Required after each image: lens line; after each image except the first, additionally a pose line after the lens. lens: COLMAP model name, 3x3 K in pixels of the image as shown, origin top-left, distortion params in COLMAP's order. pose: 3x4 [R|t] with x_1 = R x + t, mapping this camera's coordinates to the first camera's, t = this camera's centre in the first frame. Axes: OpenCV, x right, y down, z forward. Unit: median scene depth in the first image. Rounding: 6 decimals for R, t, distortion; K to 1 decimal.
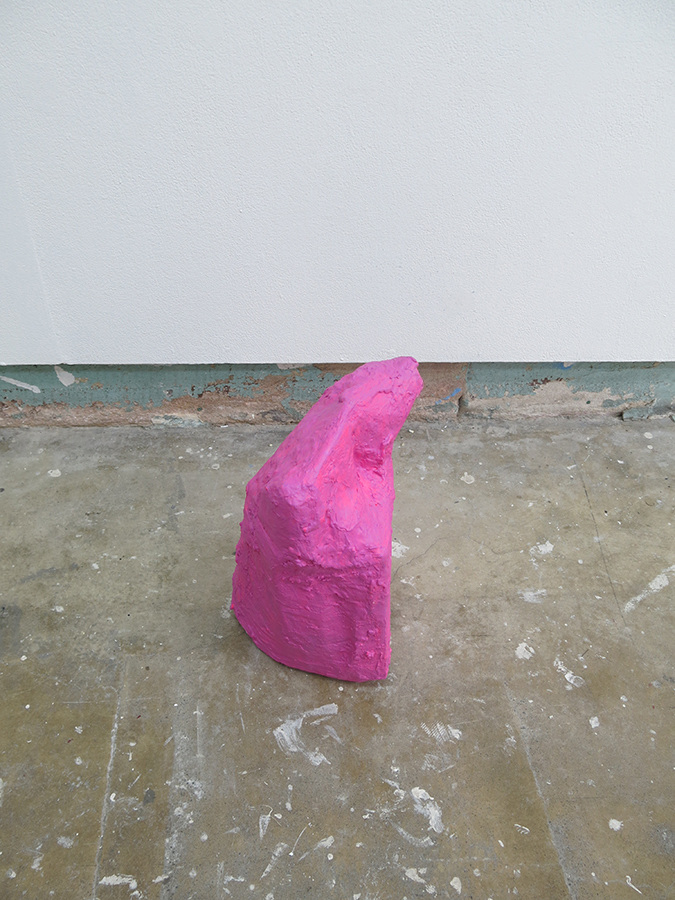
lens RADIAL K [[756.3, 0, 335.5], [0, 756.3, 450.8], [0, 0, 1]] dist [-0.021149, 0.007421]
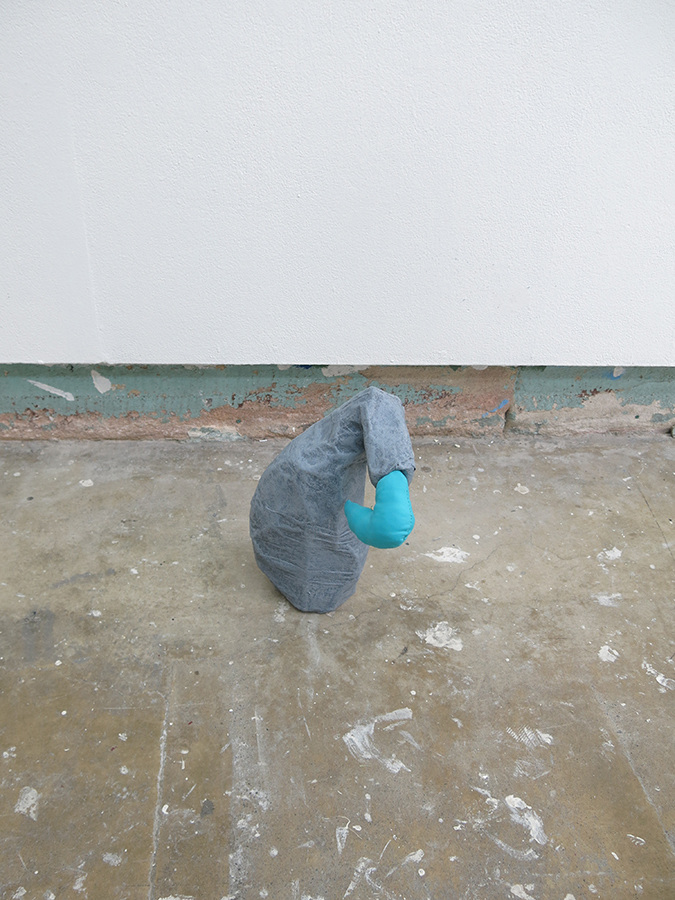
lens RADIAL K [[756.3, 0, 334.7], [0, 756.3, 448.6], [0, 0, 1]] dist [-0.021149, 0.007421]
pose [[0.999819, -0.004109, 0.018570, -0.092810], [0.006599, 0.990674, -0.136094, 0.135513], [-0.017838, 0.136191, 0.990522, 0.064852]]
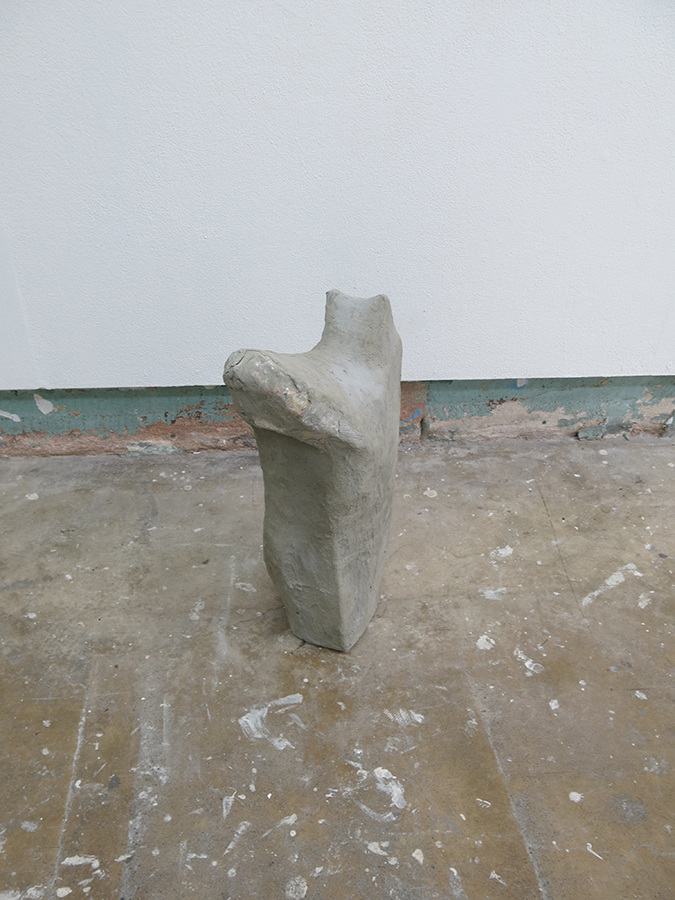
lens RADIAL K [[756.3, 0, 336.7], [0, 756.3, 449.8], [0, 0, 1]] dist [-0.021149, 0.007421]
pose [[0.999565, -0.026460, 0.013063, 0.040008], [0.027842, 0.992330, -0.120445, 0.118295], [-0.009775, 0.120756, 0.992634, -0.048084]]
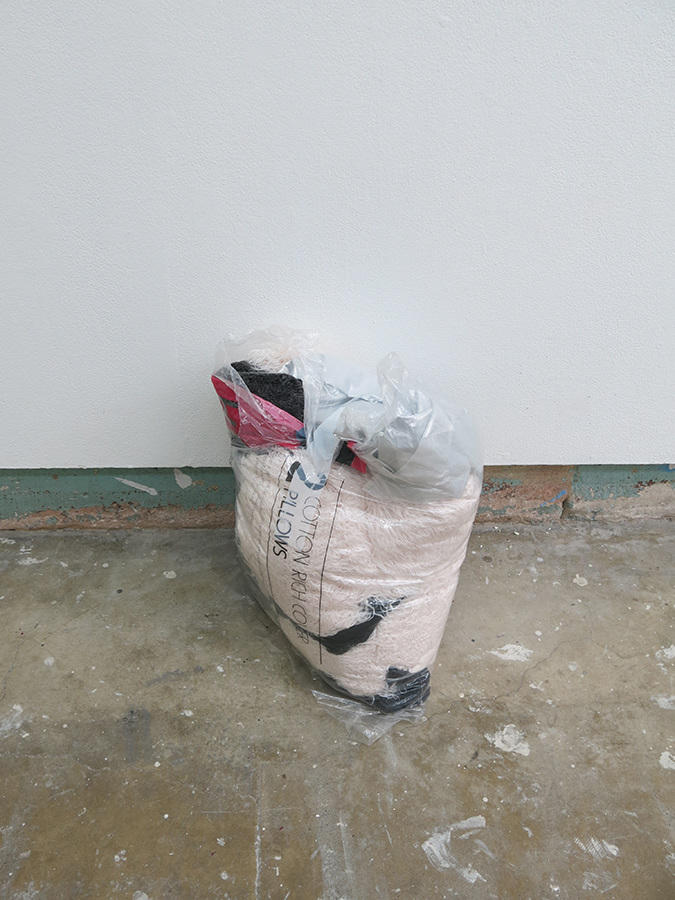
lens RADIAL K [[756.3, 0, 334.0], [0, 756.3, 449.1], [0, 0, 1]] dist [-0.021149, 0.007421]
pose [[0.999639, -0.002340, -0.026784, -0.145335], [-0.001455, 0.990039, -0.140786, 0.006399], [0.026846, 0.140774, 0.989678, -0.019330]]
